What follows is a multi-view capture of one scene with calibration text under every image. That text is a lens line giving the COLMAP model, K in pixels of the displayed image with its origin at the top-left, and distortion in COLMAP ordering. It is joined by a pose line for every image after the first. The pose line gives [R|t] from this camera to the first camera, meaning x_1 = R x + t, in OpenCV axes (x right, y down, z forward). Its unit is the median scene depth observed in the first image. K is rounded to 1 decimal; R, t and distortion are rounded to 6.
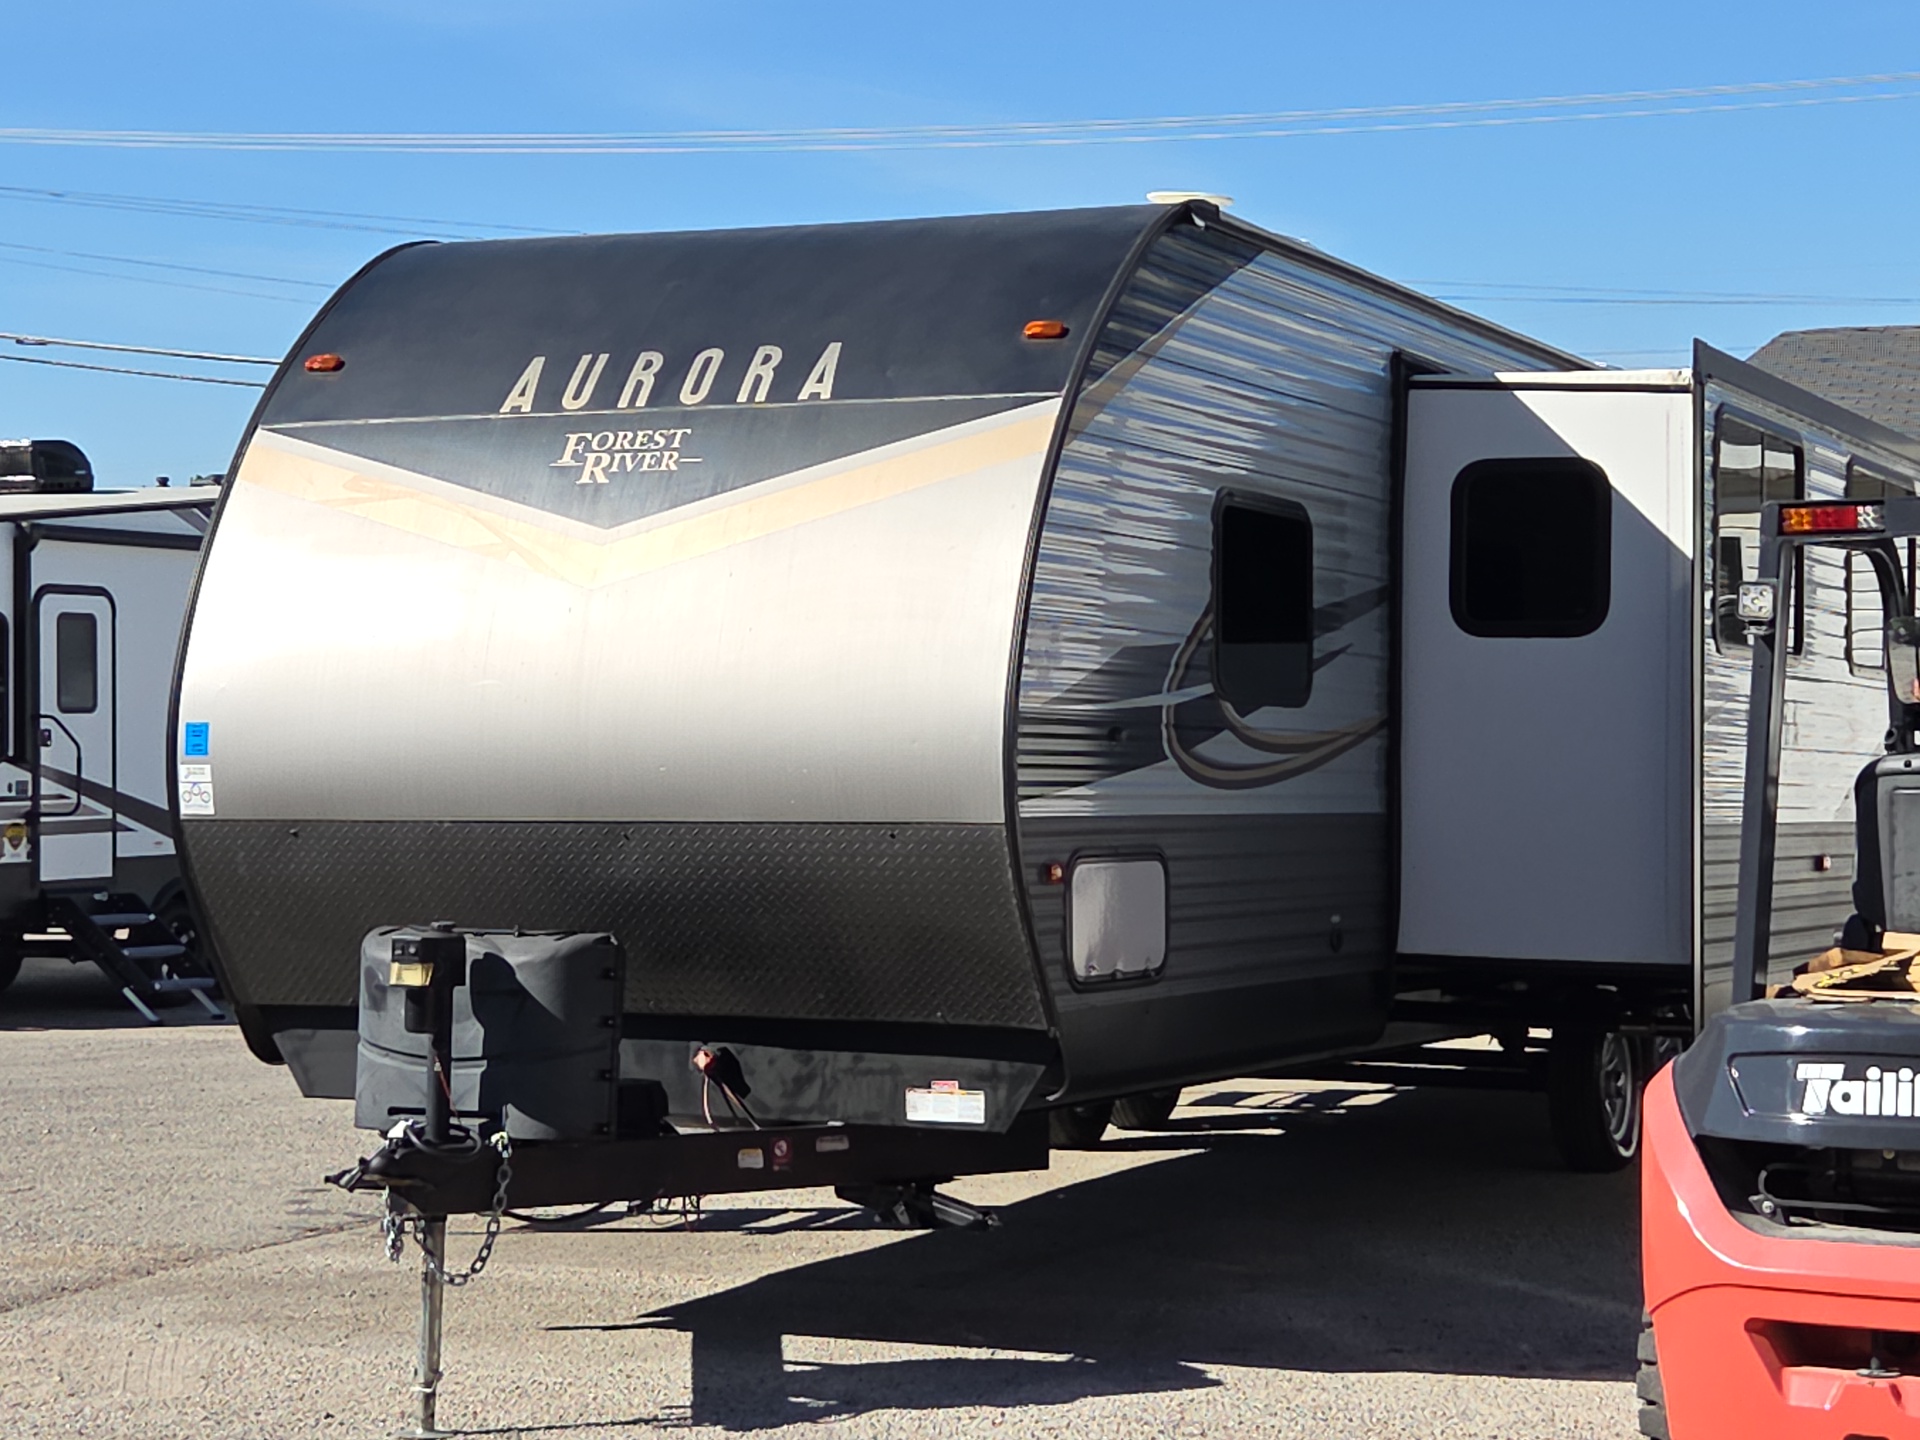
lens RADIAL K [[3934.5, 0, 960.0], [0, 3934.5, 720.0], [0, 0, 1]] dist [0.211843, -0.136710]
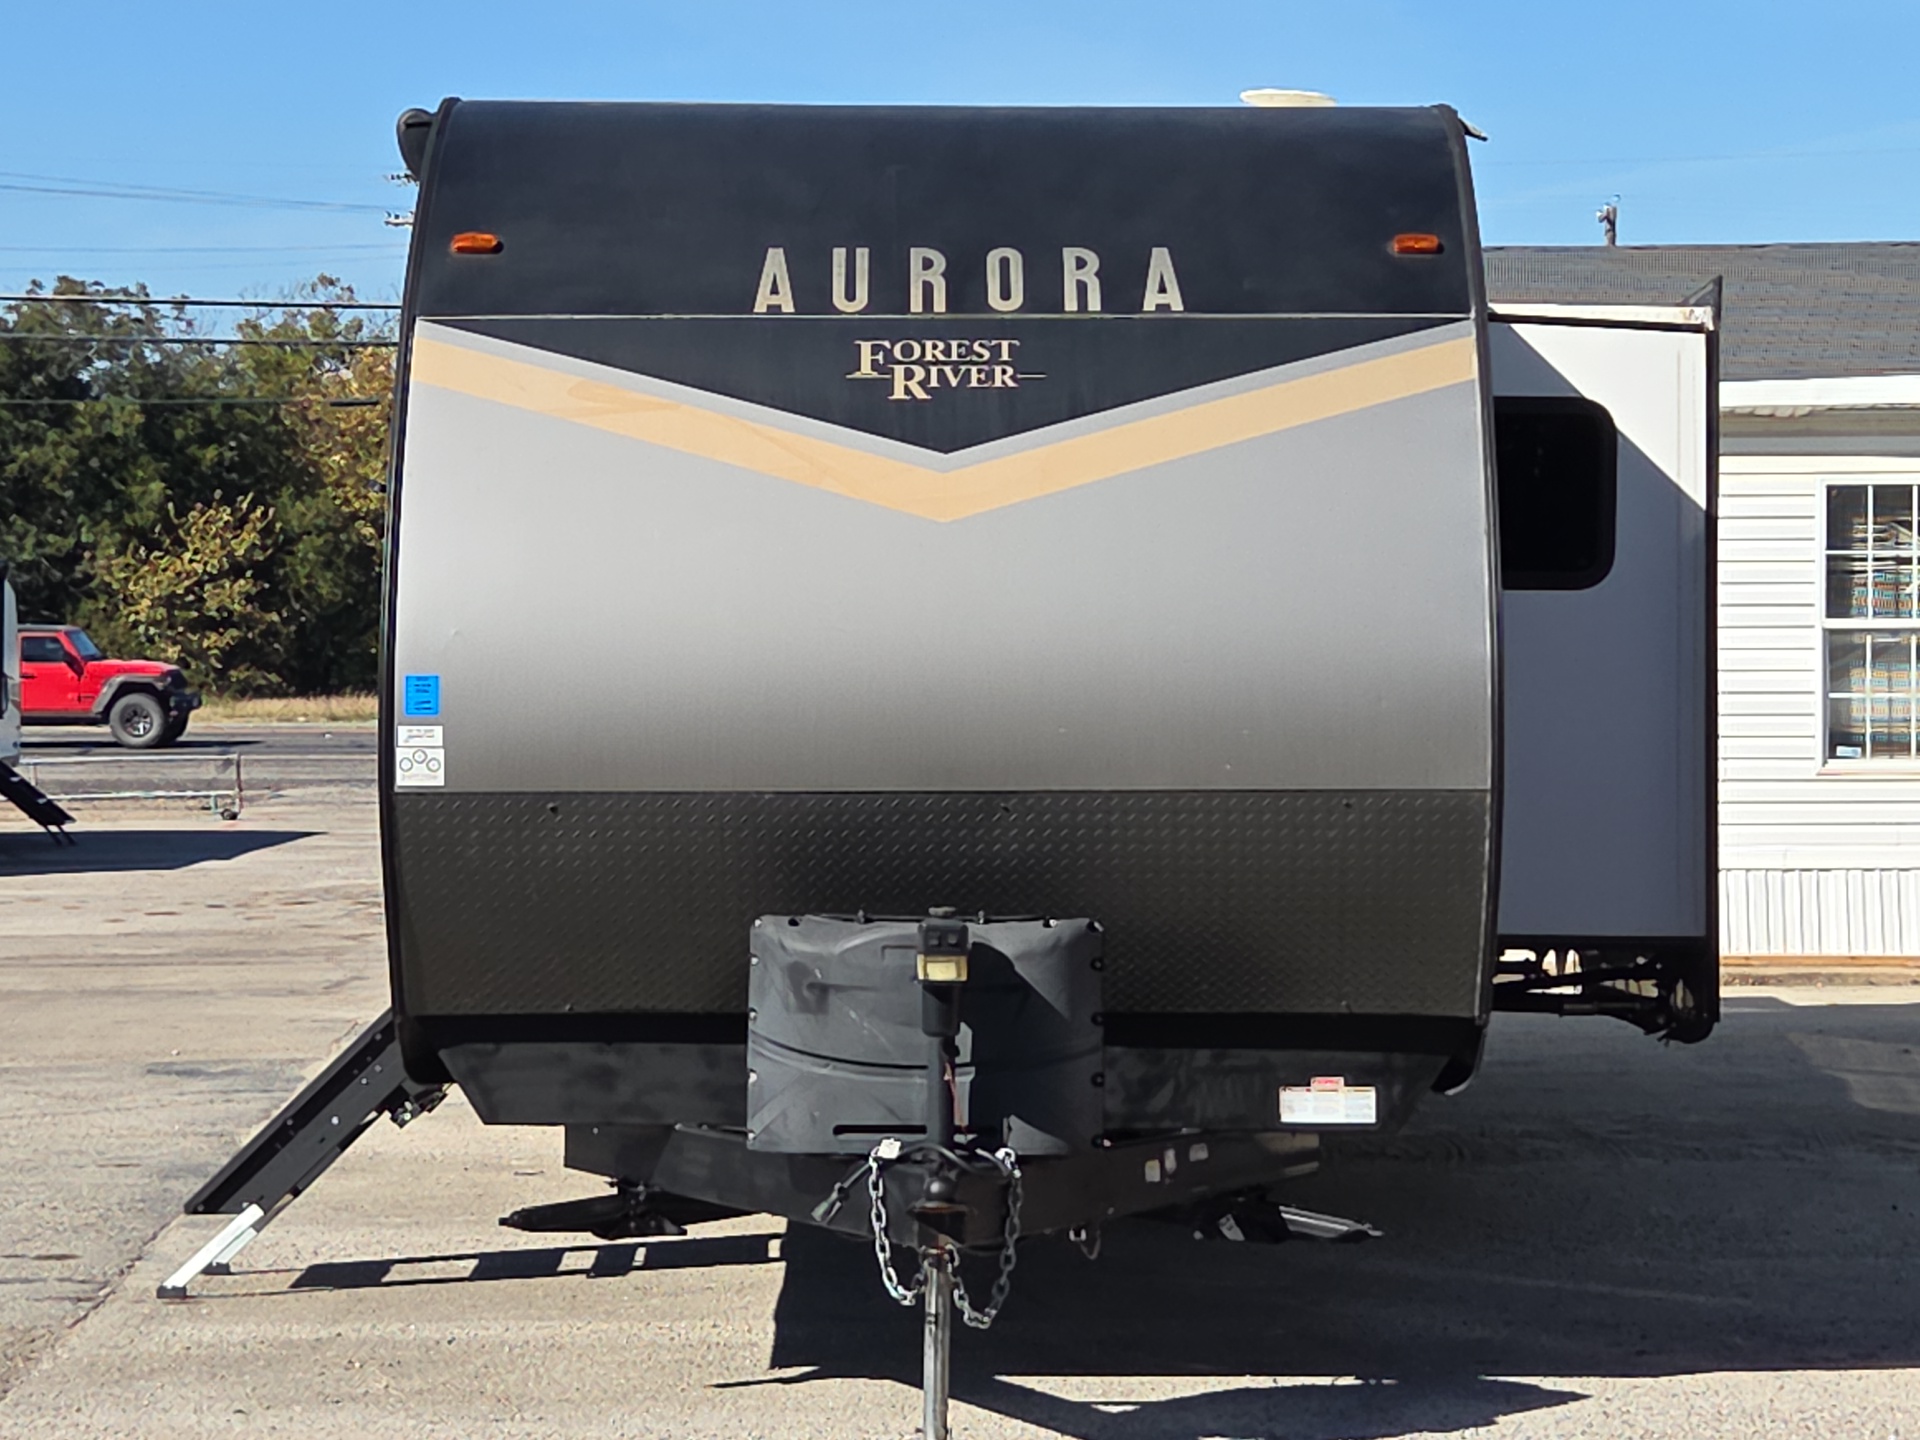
lens RADIAL K [[4587.4, 0, 960.0], [0, 4587.4, 720.0], [0, 0, 1]] dist [0.188790, -0.414512]
pose [[0.907900, -0.000320, 0.419187, -0.503507], [-0.003272, 0.999964, 0.007850, 0.002183], [-0.419174, -0.008499, 0.907866, 0.082854]]
